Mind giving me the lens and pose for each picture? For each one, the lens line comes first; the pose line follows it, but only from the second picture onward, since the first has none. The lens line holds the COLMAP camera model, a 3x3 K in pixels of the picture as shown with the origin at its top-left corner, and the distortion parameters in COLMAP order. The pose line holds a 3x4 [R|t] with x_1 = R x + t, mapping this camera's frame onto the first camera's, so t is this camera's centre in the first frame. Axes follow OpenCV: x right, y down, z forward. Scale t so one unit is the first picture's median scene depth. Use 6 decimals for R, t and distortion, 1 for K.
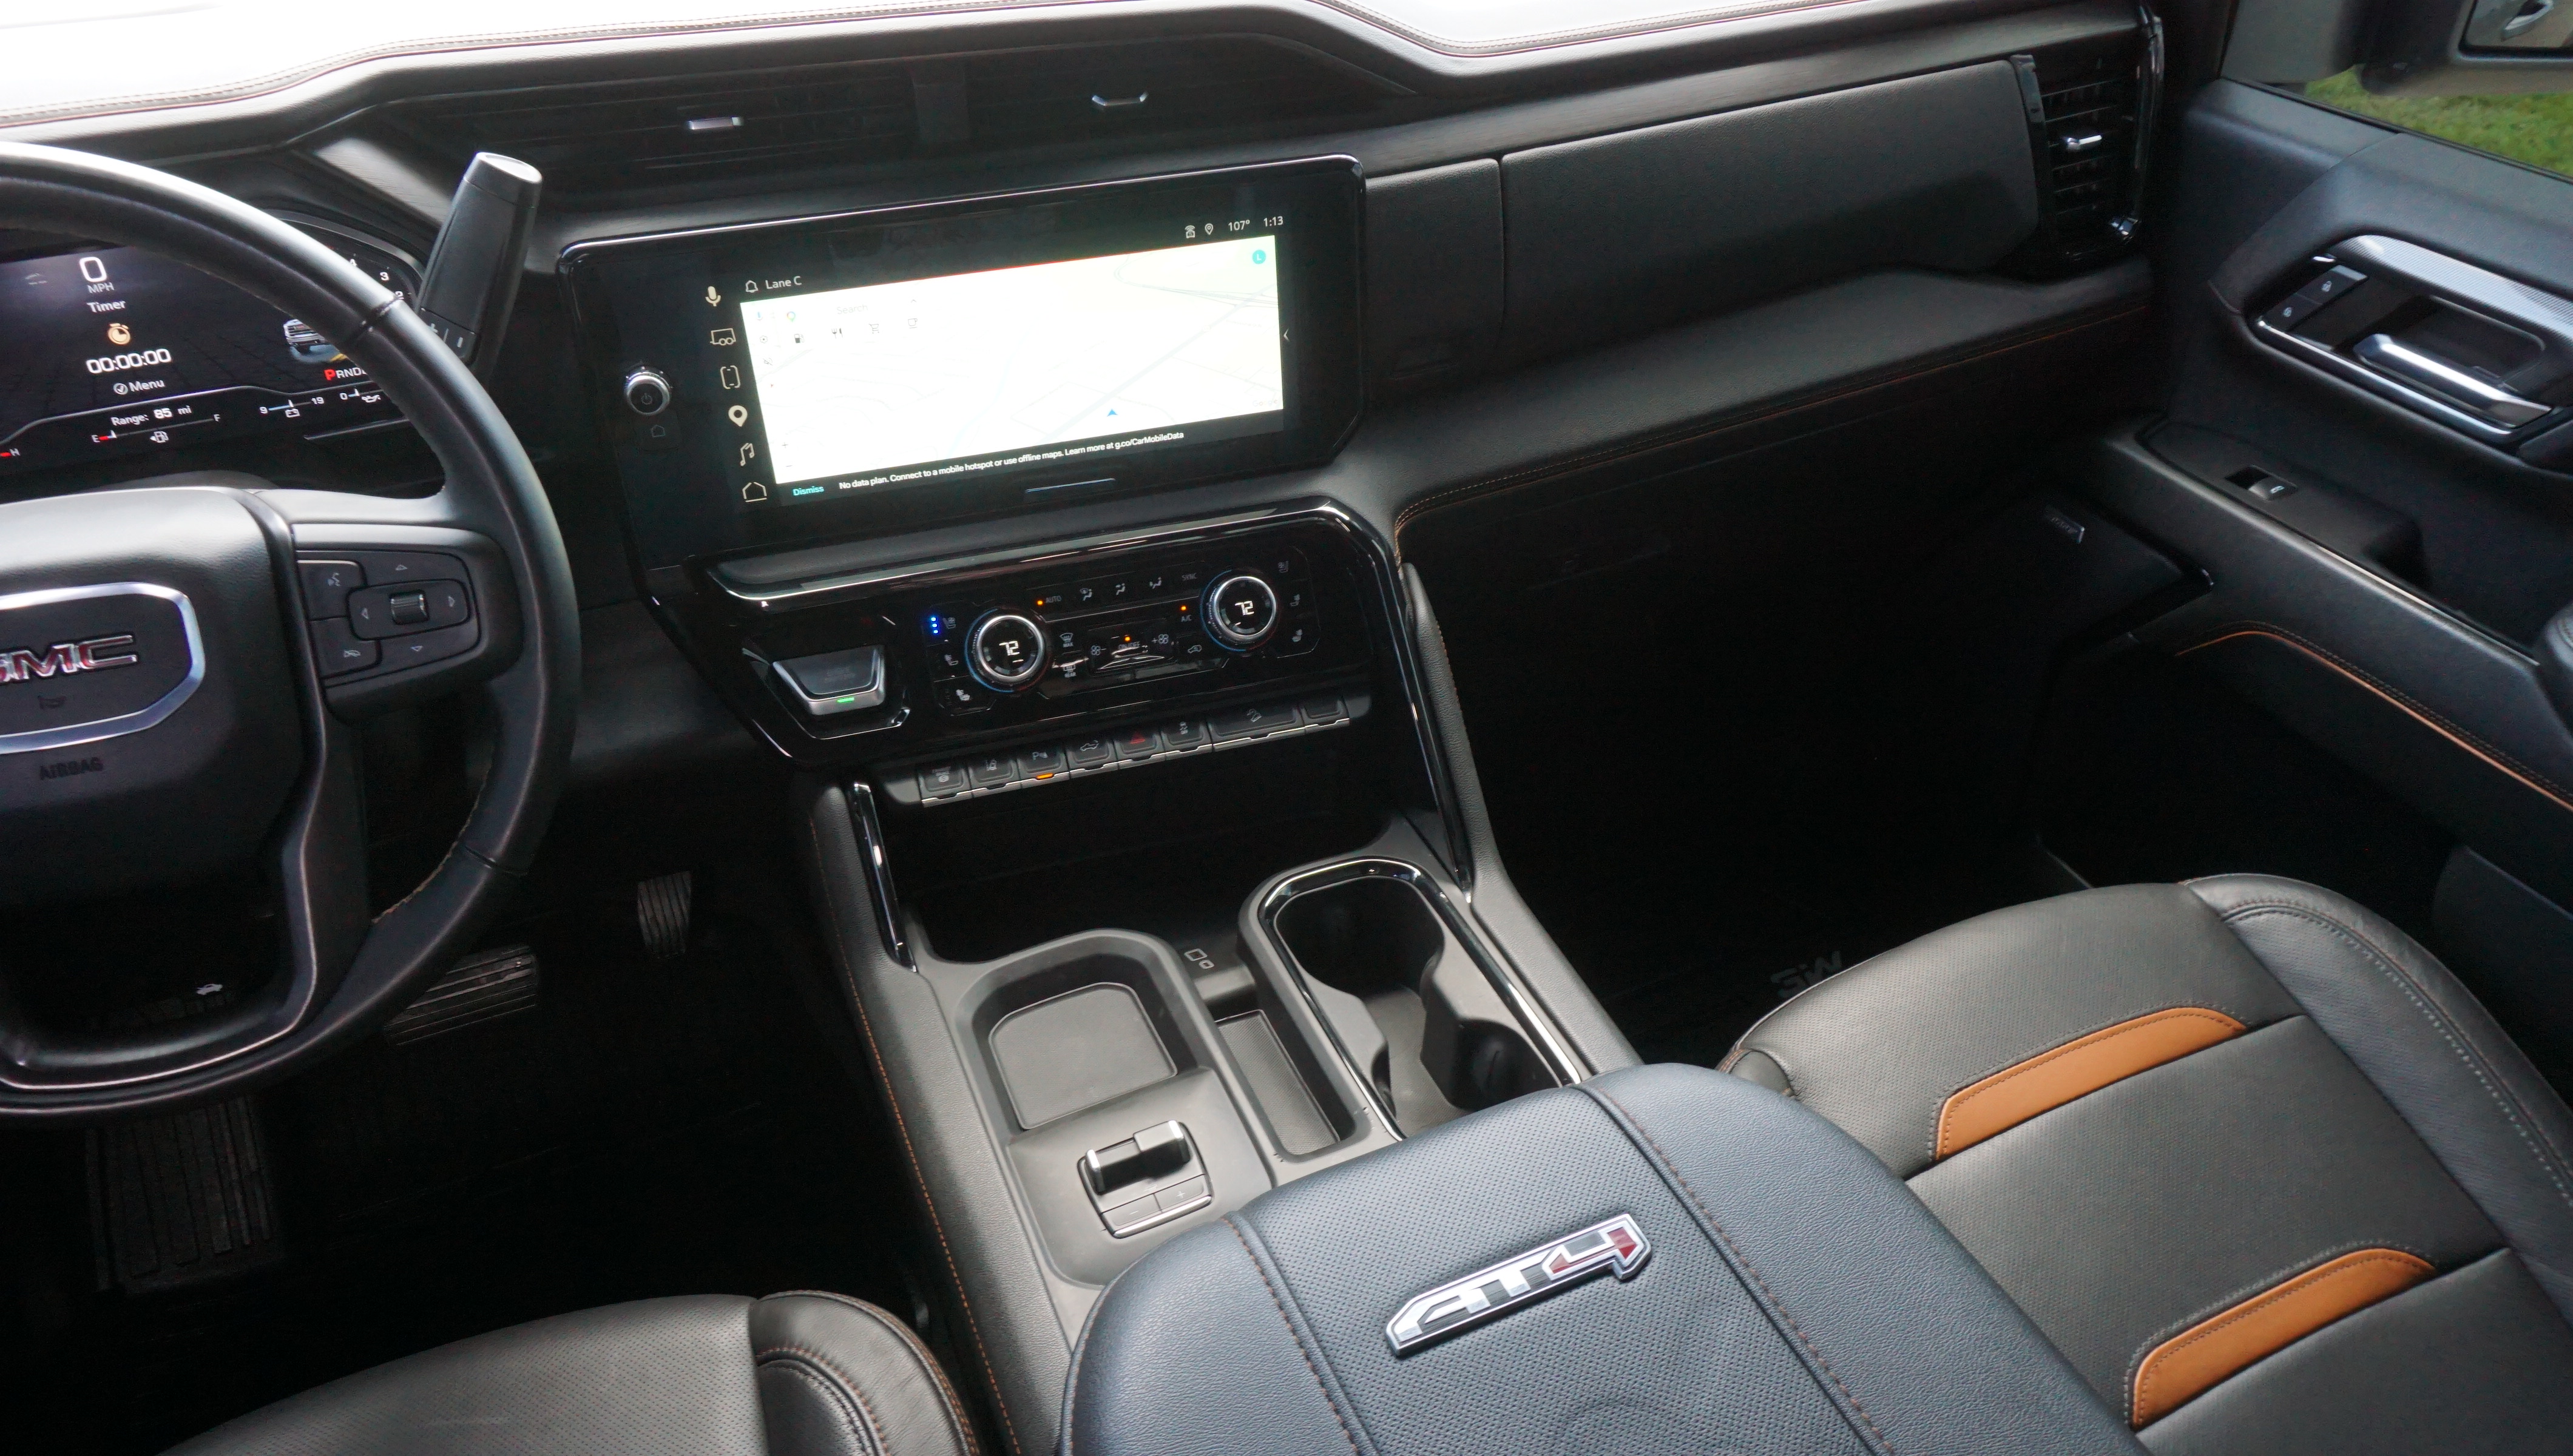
lens RADIAL K [[1721.5, 0, 1275.7], [0, 1721.5, 727.7], [0, 0, 1]] dist [-0.051108, 0.037757]
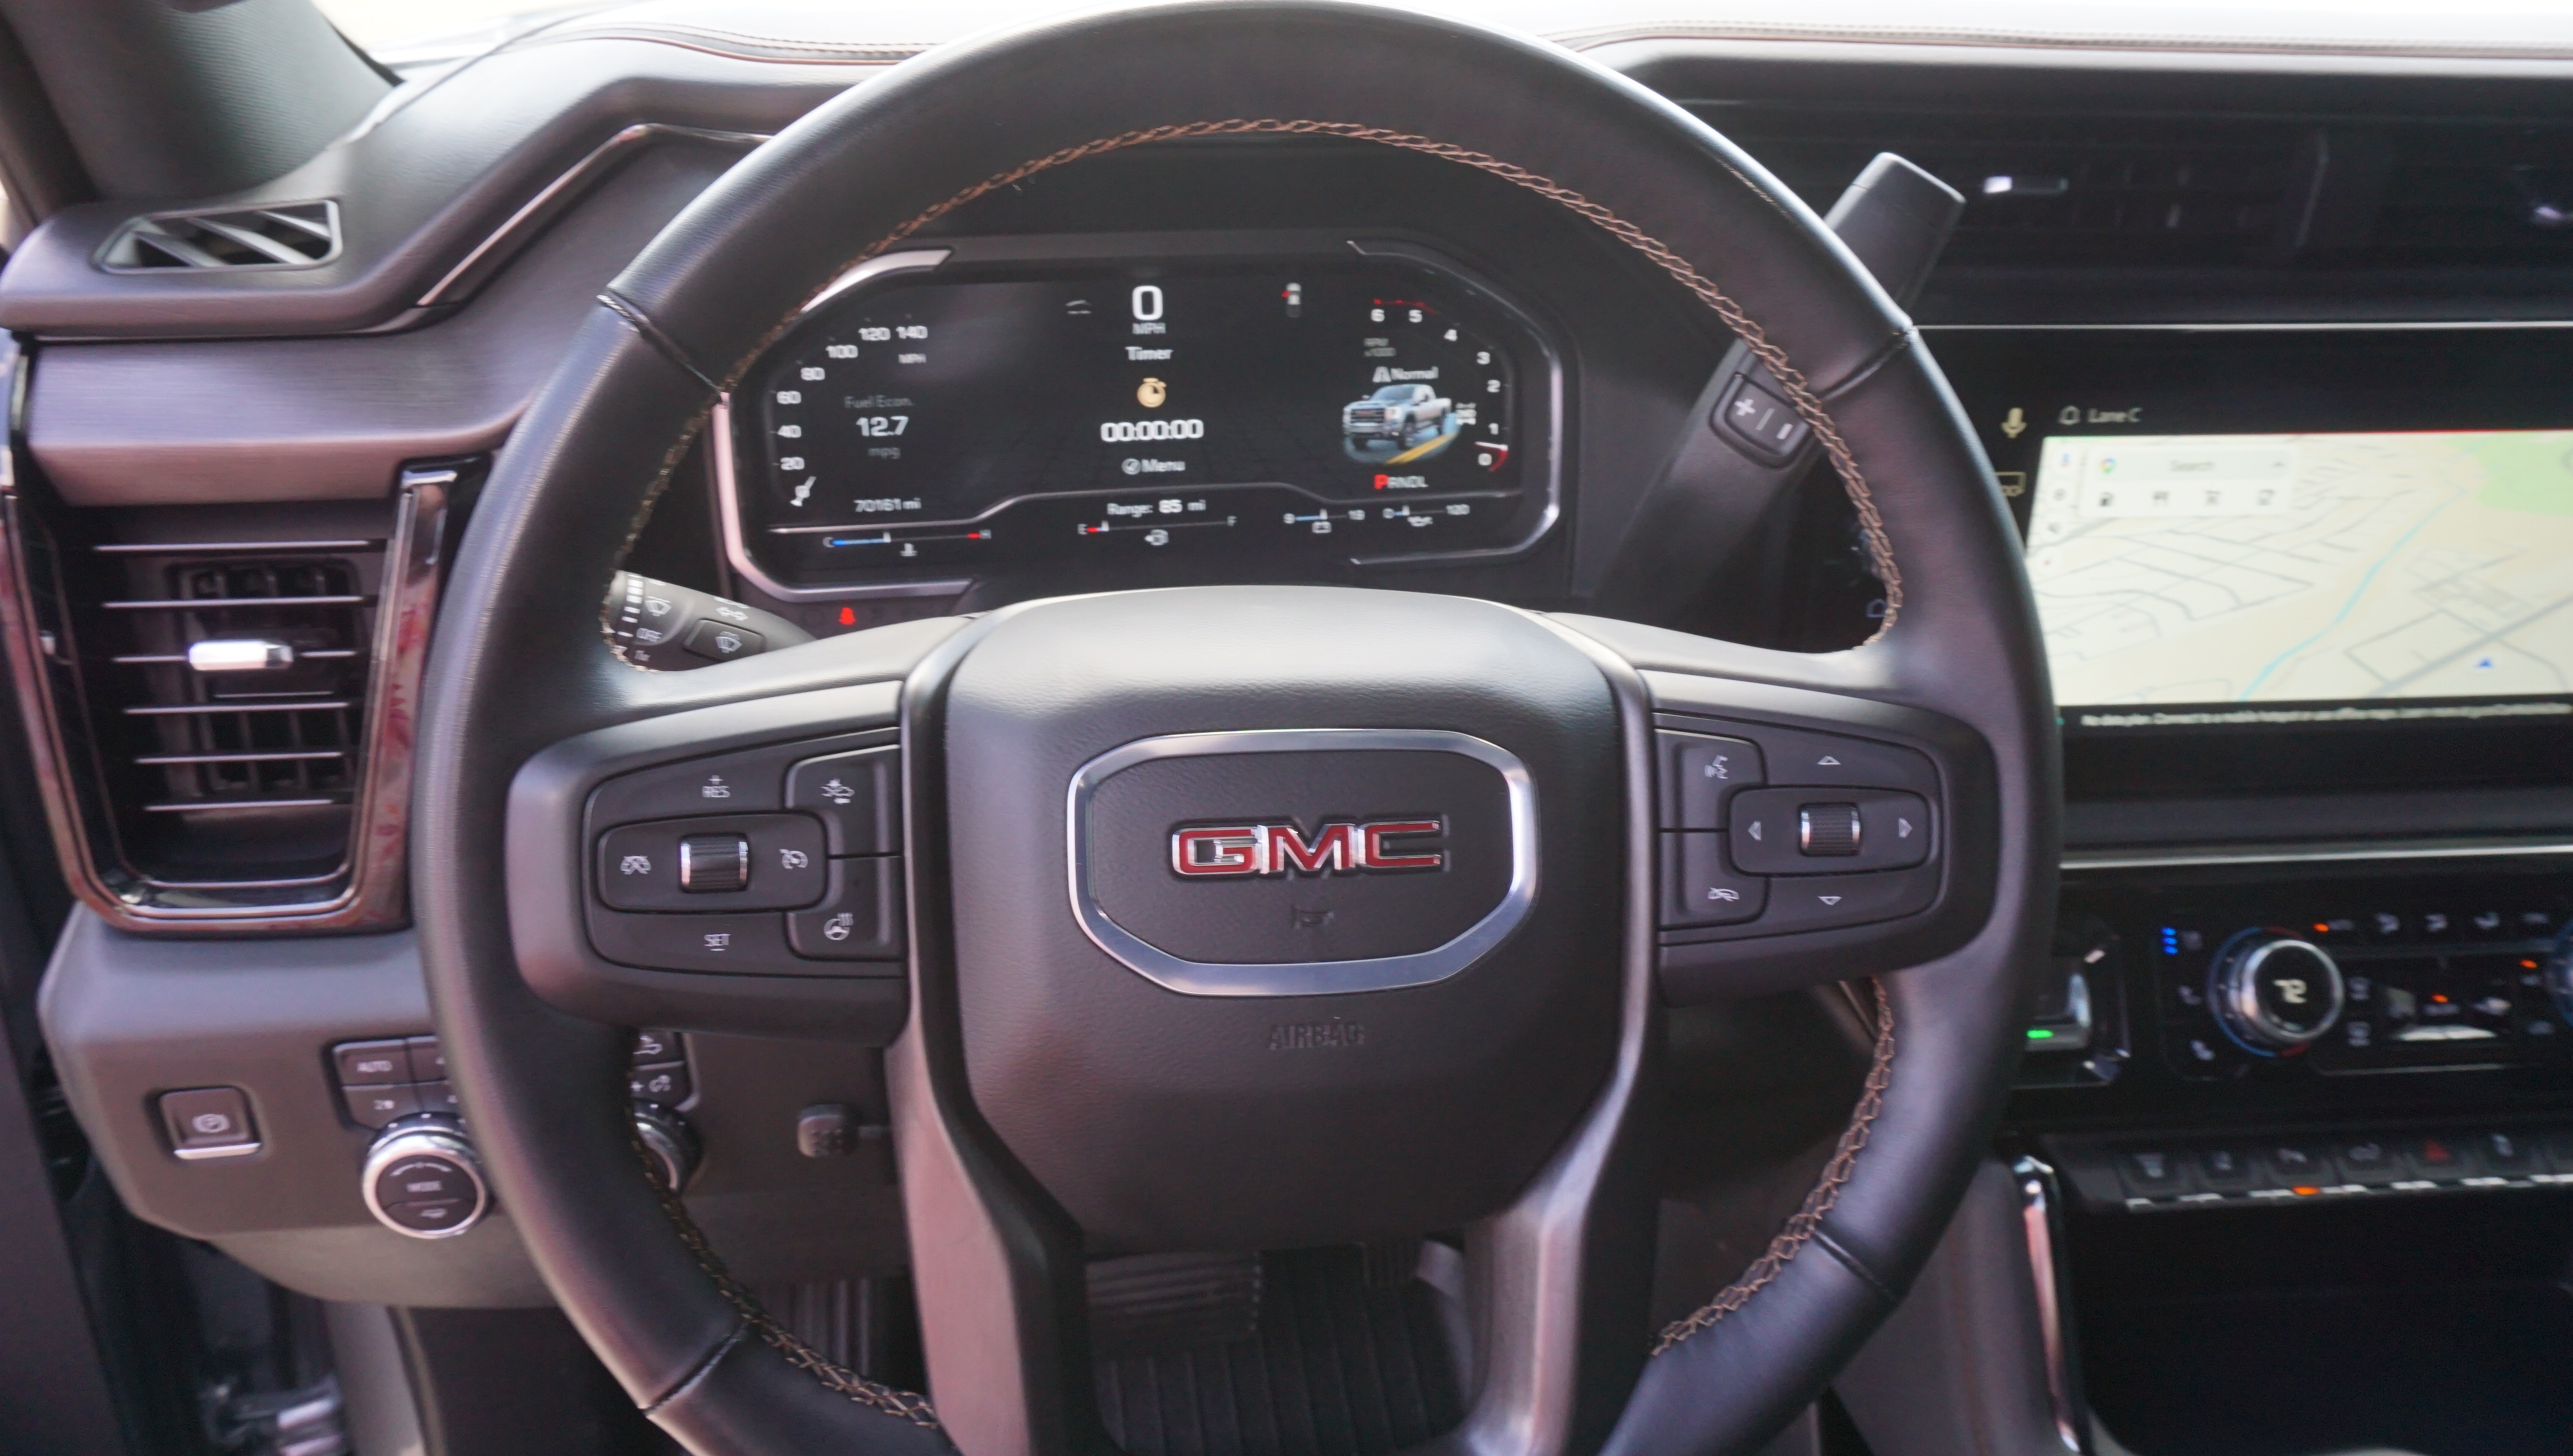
lens RADIAL K [[1692.9, 0, 1286.5], [0, 1692.9, 728.0], [0, 0, 1]] dist [-0.047168, 0.034491]
pose [[0.974473, 0.122768, -0.187961, -0.446886], [-0.150463, 0.978518, -0.140939, 0.003870], [0.166620, 0.165623, 0.972012, 0.305532]]
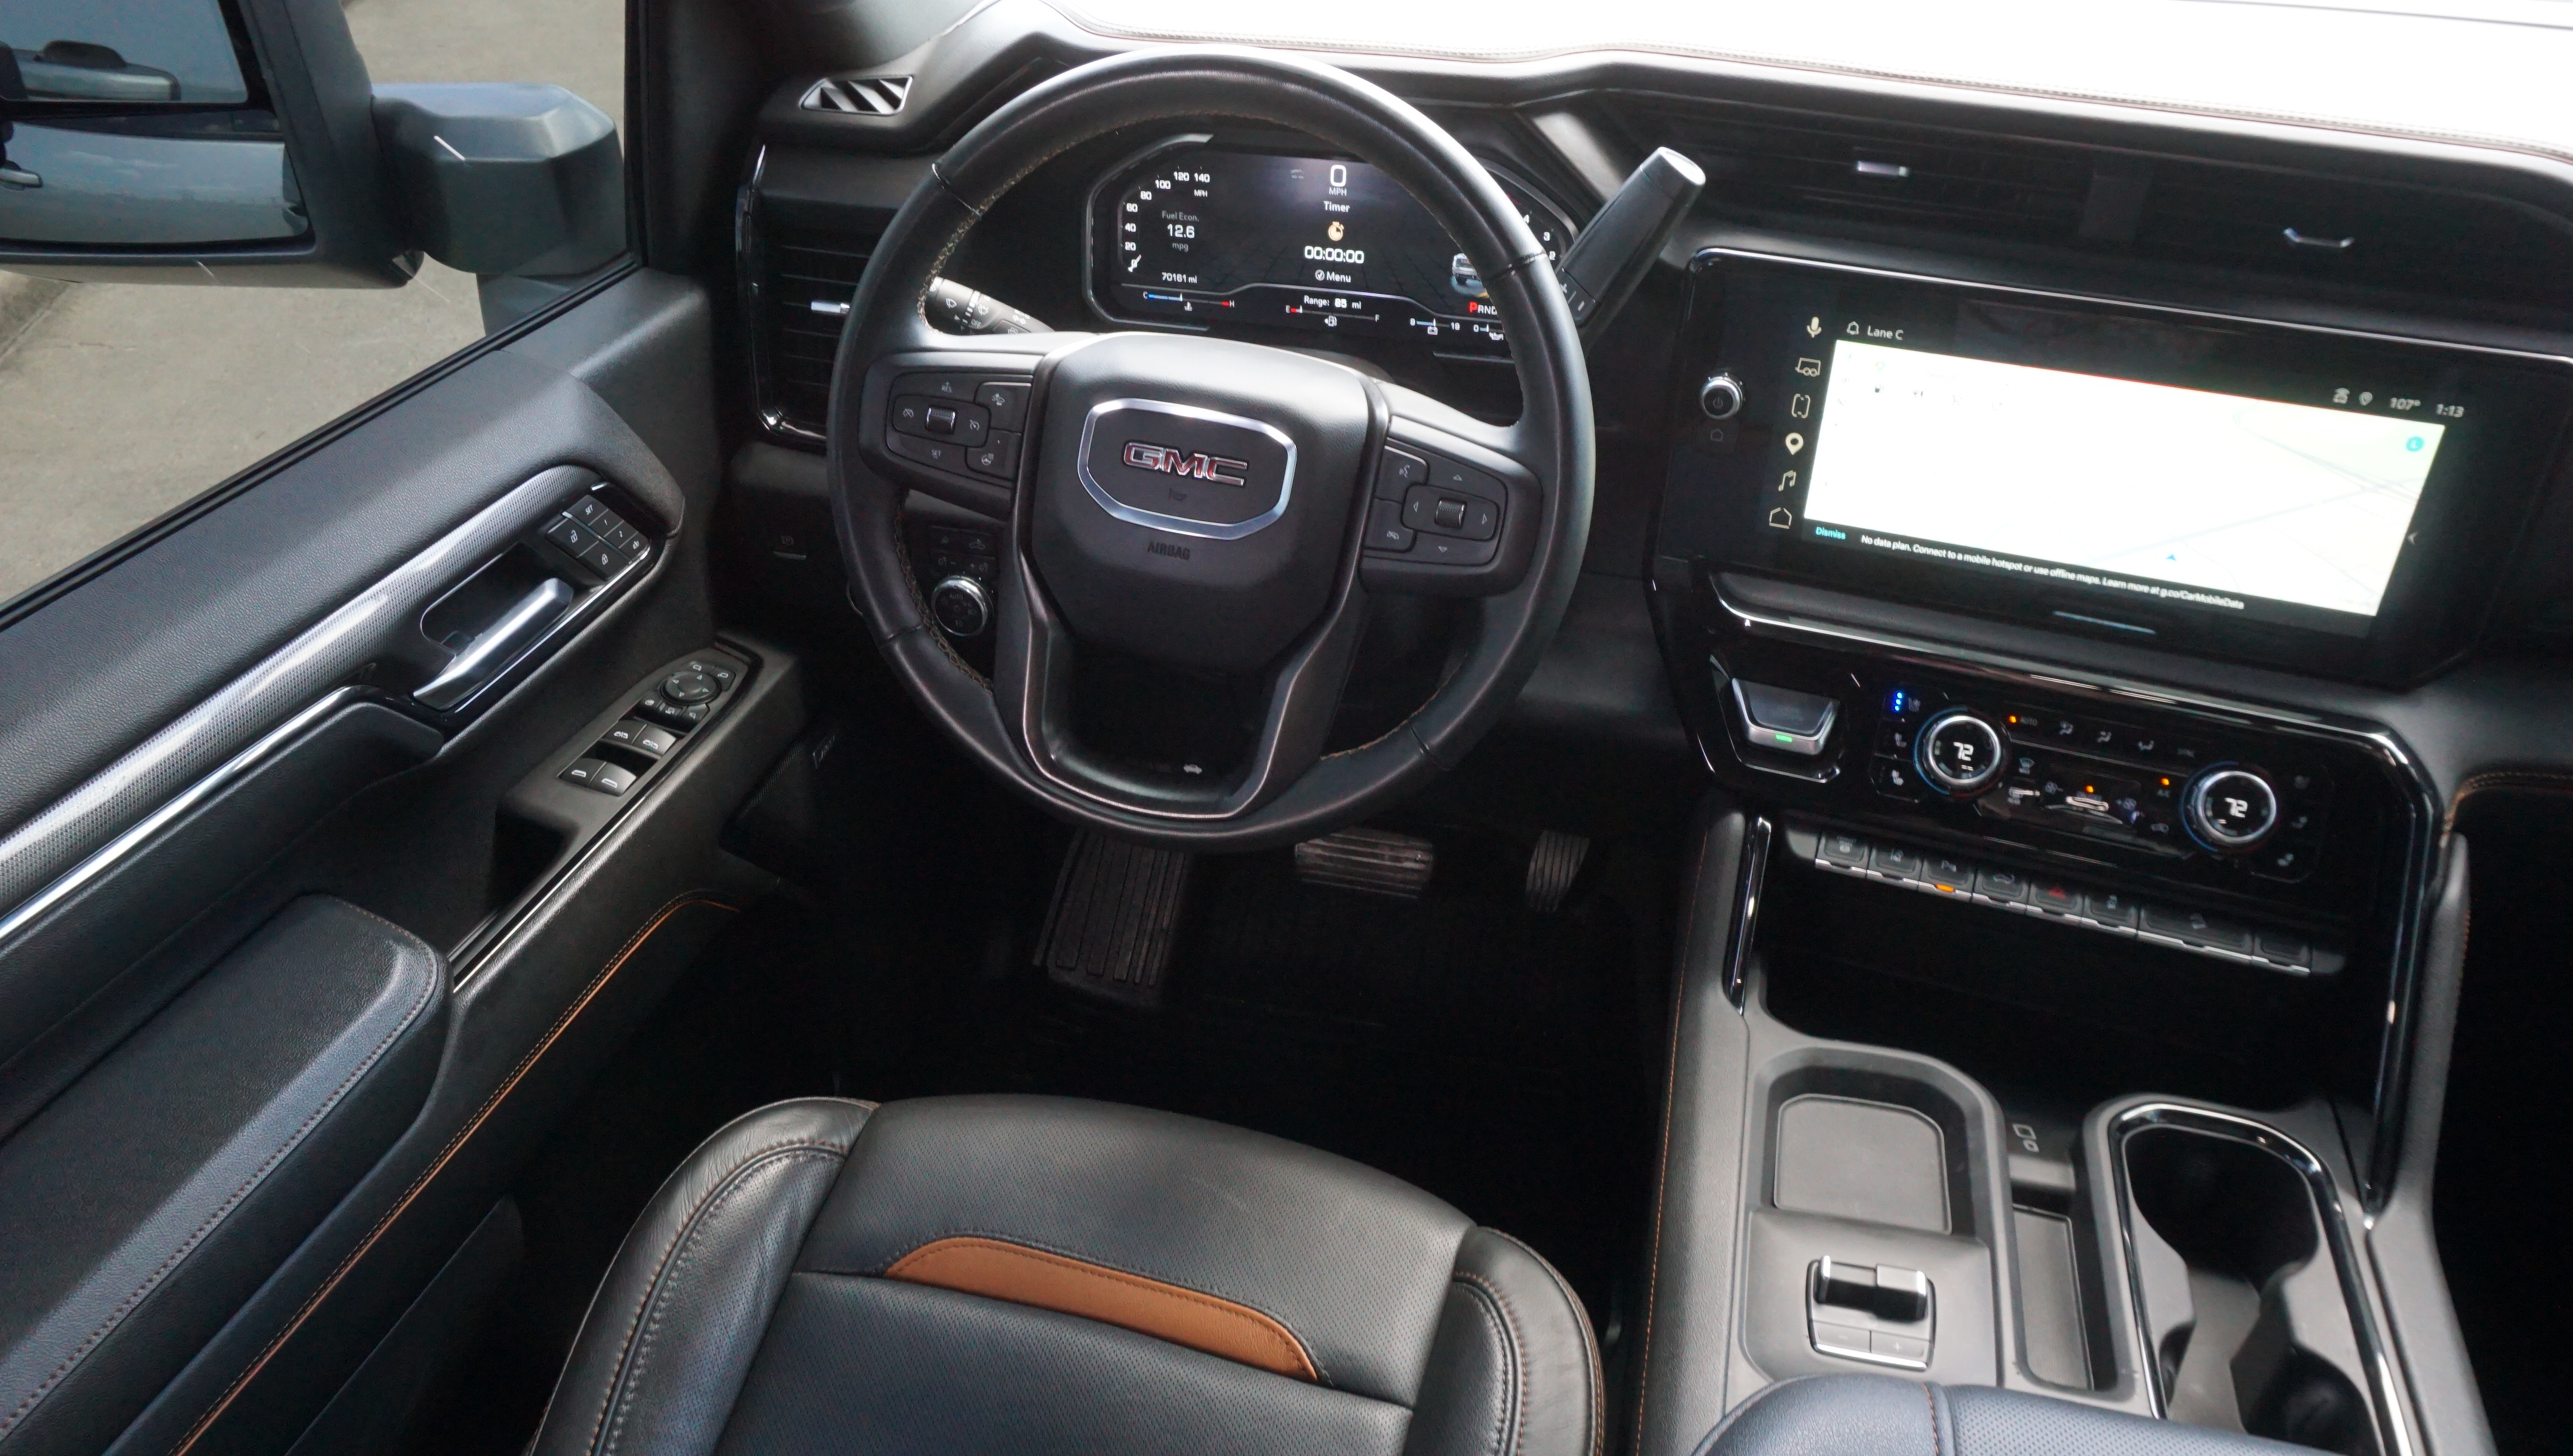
lens RADIAL K [[1725.7, 0, 1274.6], [0, 1725.7, 738.4], [0, 0, 1]] dist [-0.058631, 0.041192]
pose [[0.781068, 0.364209, -0.507232, 0.029943], [-0.376428, 0.922729, 0.082902, 0.013672], [0.498231, 0.126184, 0.857813, -0.019510]]
